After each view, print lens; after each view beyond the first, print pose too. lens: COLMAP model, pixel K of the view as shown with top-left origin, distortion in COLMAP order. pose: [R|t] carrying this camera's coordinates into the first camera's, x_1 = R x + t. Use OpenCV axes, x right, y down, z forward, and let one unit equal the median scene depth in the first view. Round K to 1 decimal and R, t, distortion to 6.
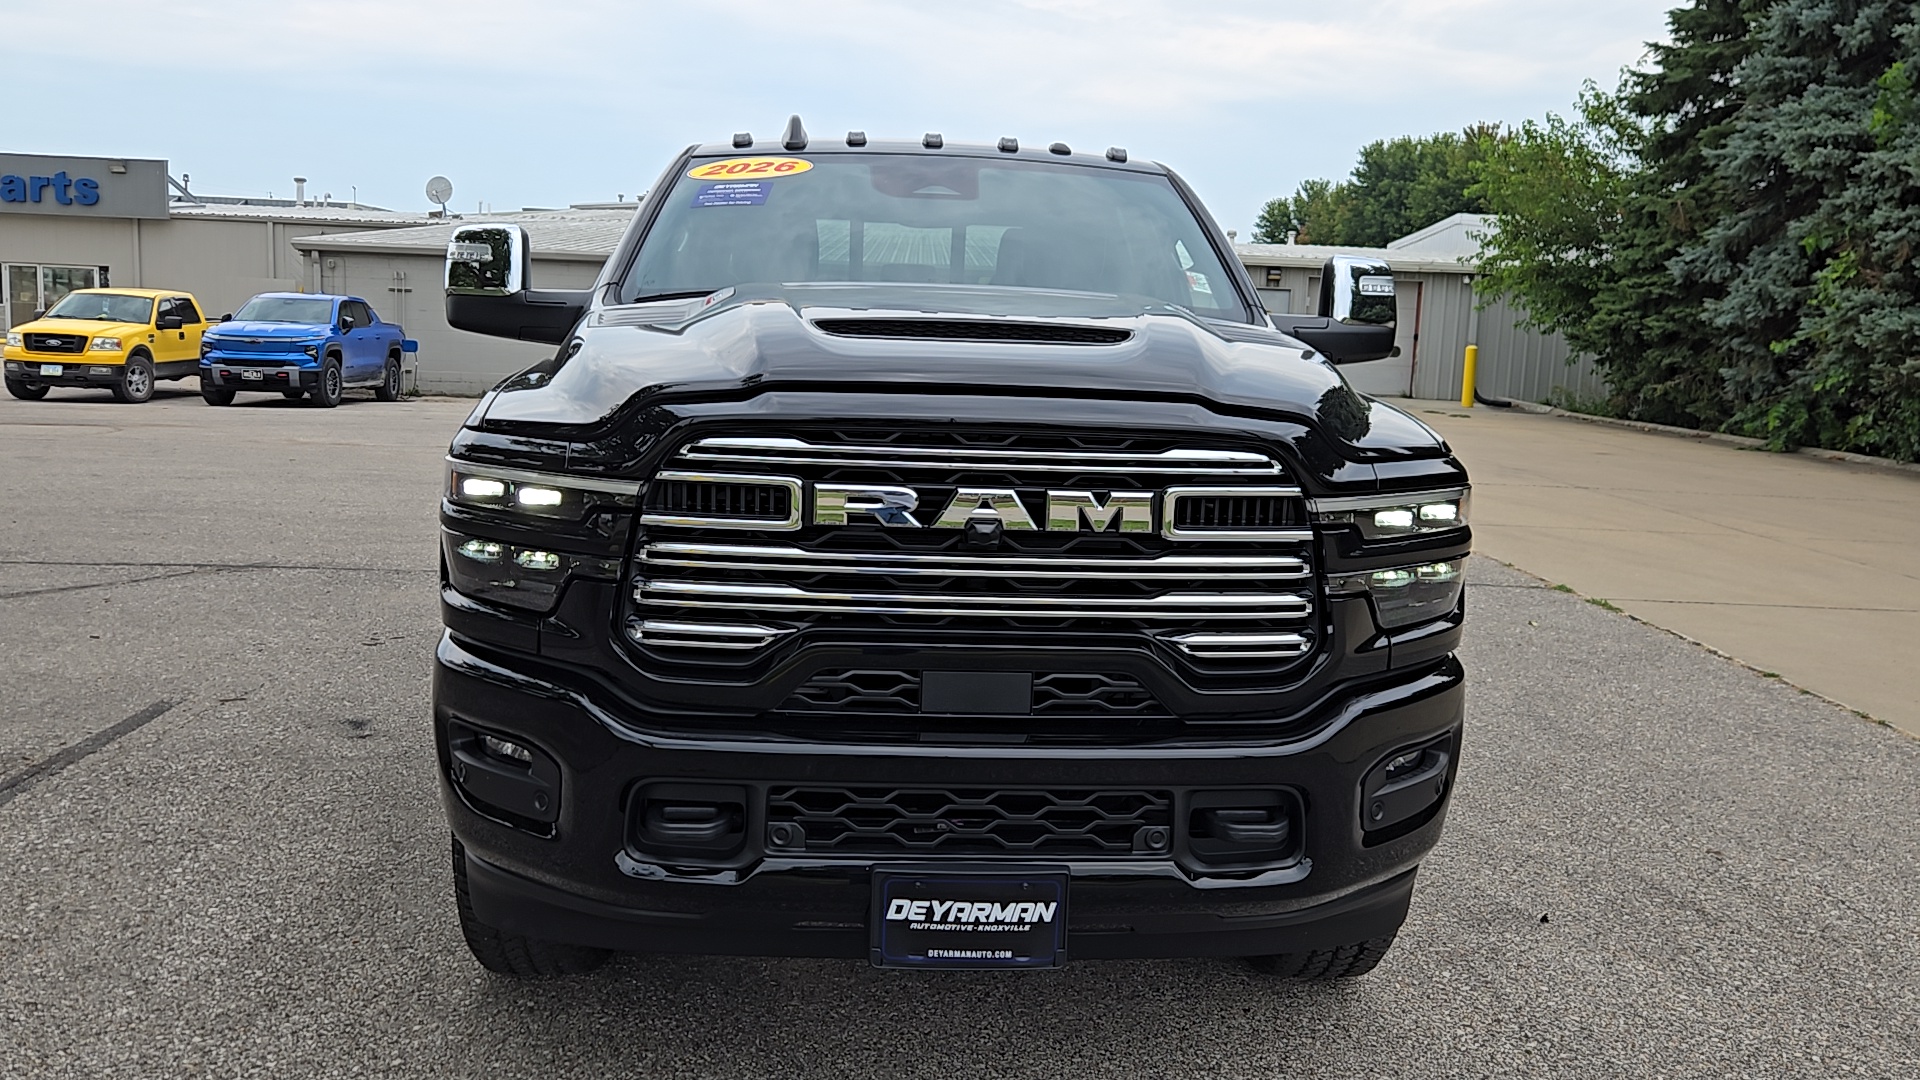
lens RADIAL K [[1590.7, 0, 951.0], [0, 1590.7, 539.8], [0, 0, 1]] dist [0.010693, -0.003208]
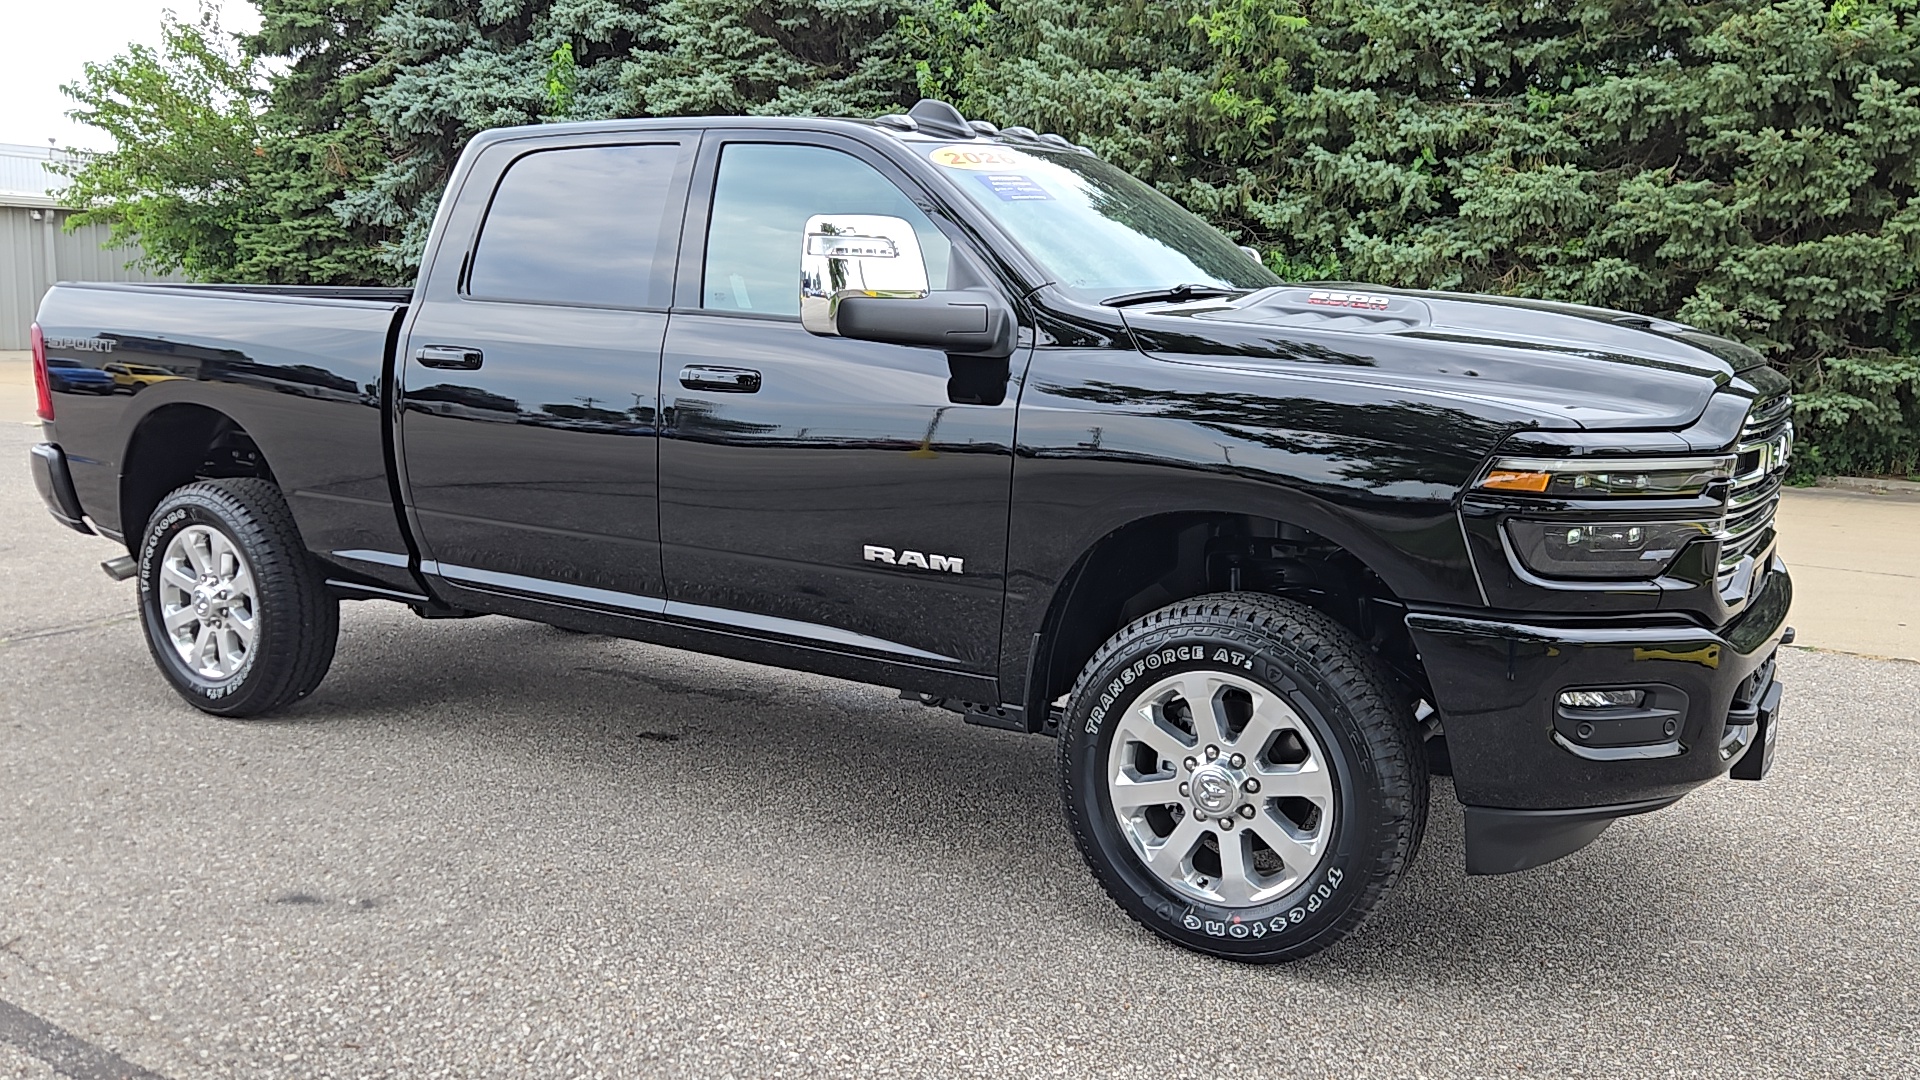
lens RADIAL K [[1590.7, 0, 951.0], [0, 1590.7, 539.8], [0, 0, 1]] dist [0.010693, -0.003208]
pose [[0.576862, -0.149628, 0.803021, -0.176427], [0.115455, 0.988146, 0.101184, -0.018794], [-0.808641, 0.034343, 0.587299, 0.081684]]
